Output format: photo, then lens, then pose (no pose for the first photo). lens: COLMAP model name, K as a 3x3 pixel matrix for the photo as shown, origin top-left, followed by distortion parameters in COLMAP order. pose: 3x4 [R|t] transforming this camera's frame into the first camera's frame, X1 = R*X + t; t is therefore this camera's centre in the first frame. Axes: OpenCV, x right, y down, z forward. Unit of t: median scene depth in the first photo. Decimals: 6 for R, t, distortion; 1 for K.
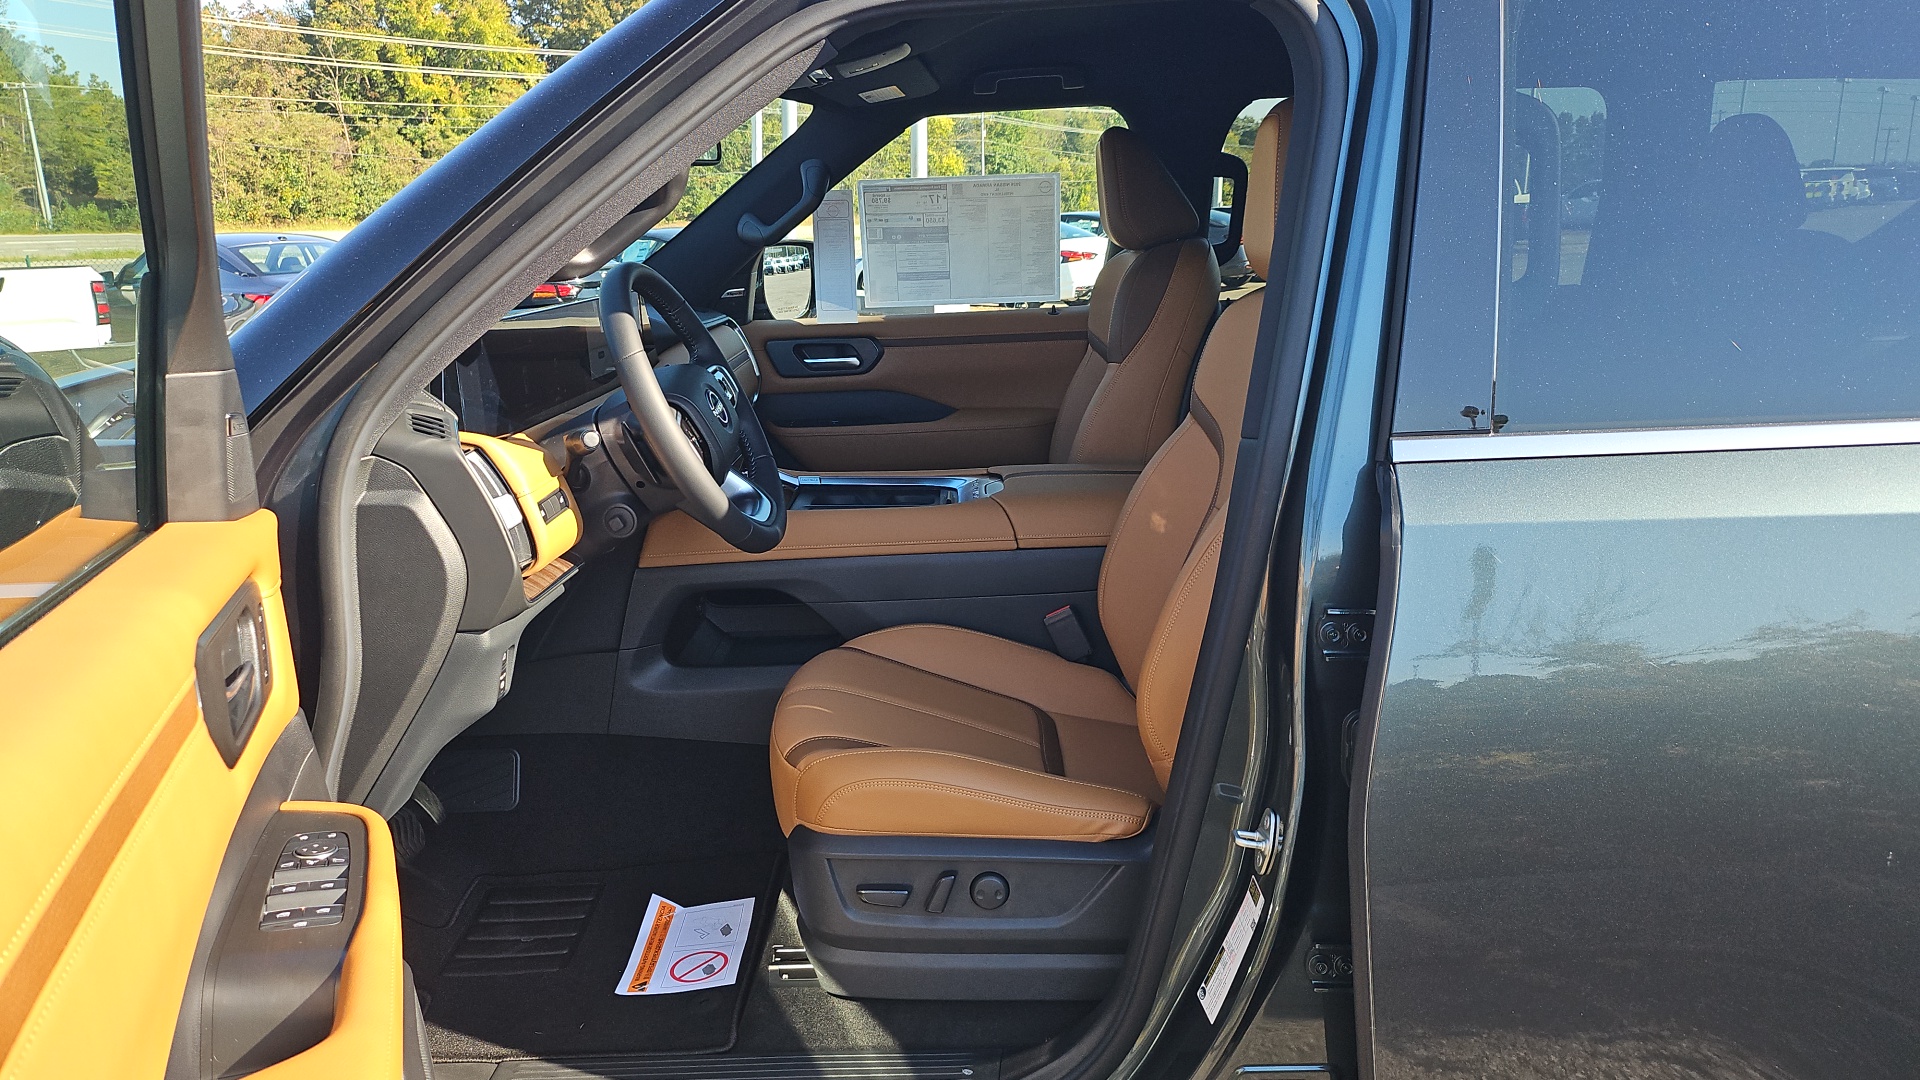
lens RADIAL K [[1362.3, 0, 956.2], [0, 1362.3, 529.4], [0, 0, 1]] dist [0.039964, -0.026898]
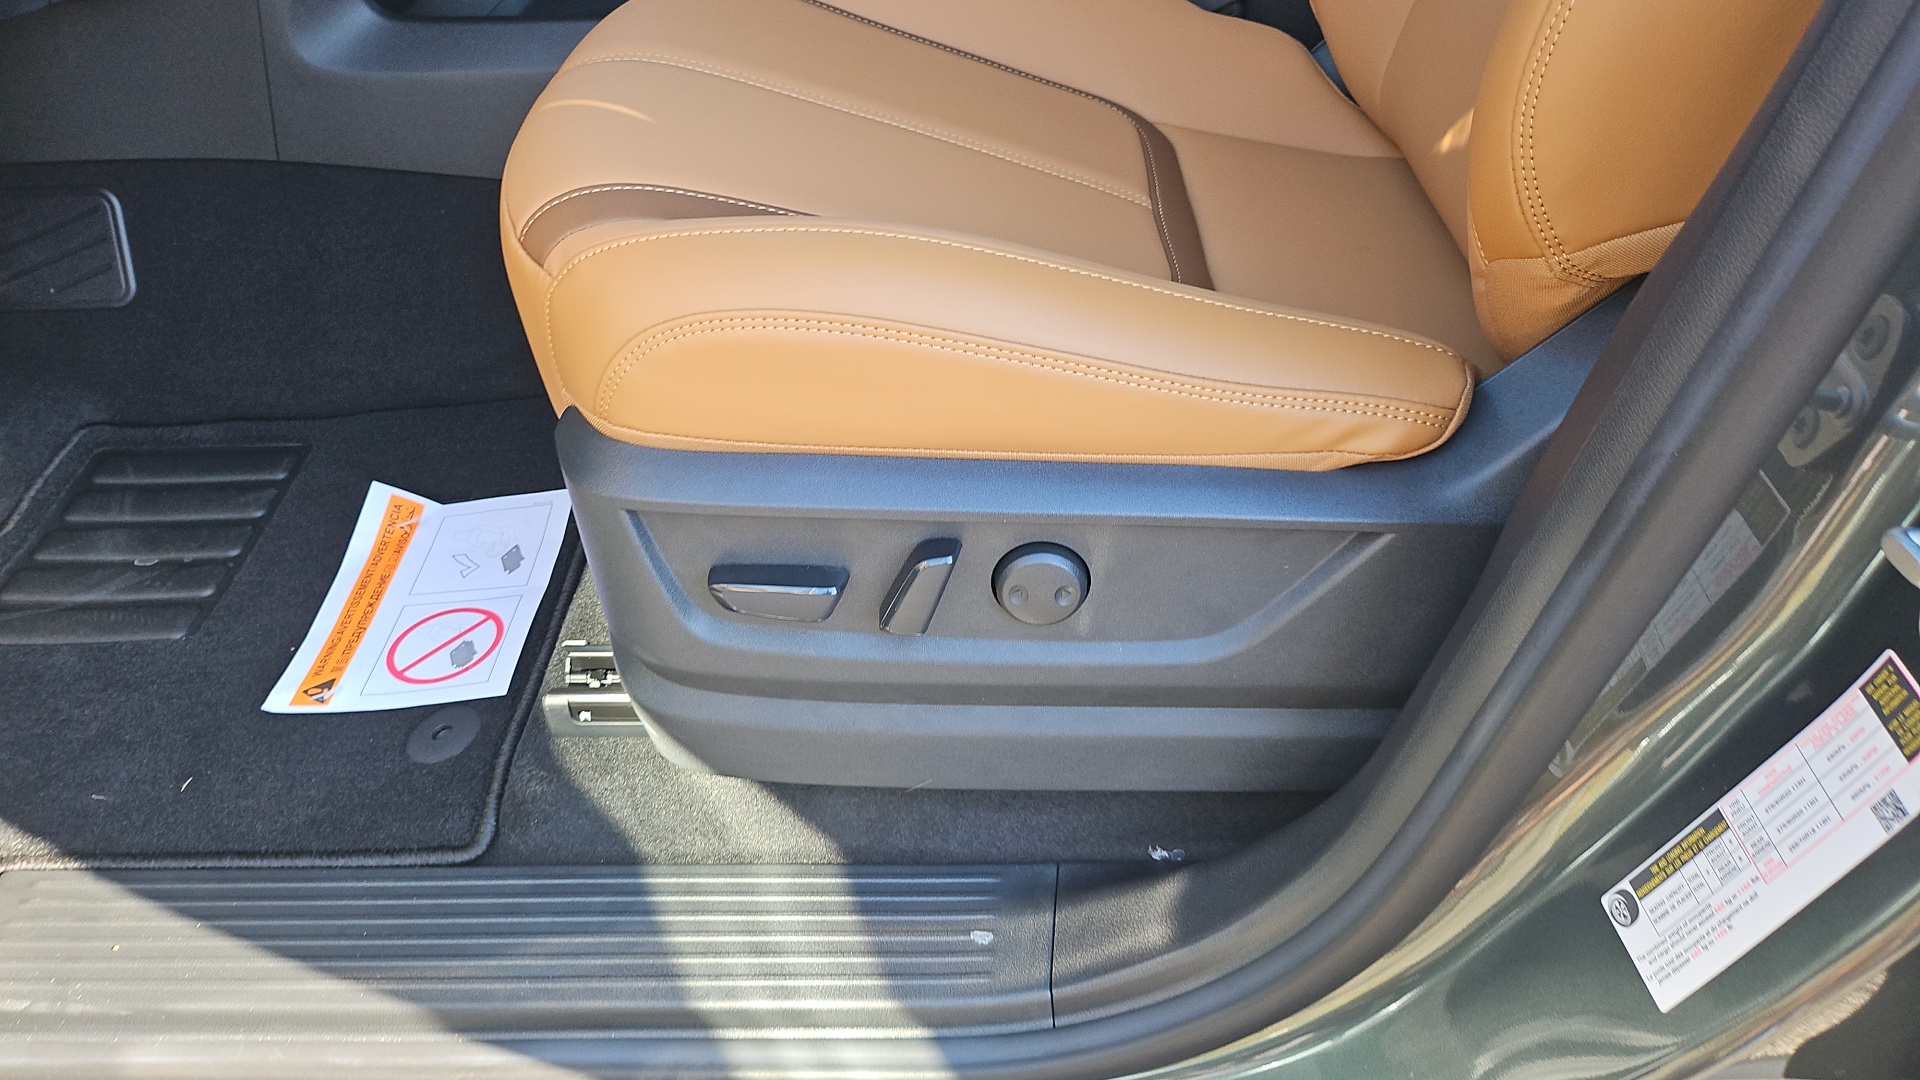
lens RADIAL K [[1362.3, 0, 973.0], [0, 1362.3, 540.8], [0, 0, 1]] dist [0.039964, -0.026898]
pose [[0.999980, 0.004311, 0.004528, 0.002287], [-0.005797, 0.910549, 0.413361, 0.079856], [-0.002341, -0.413380, 0.910556, 0.580818]]
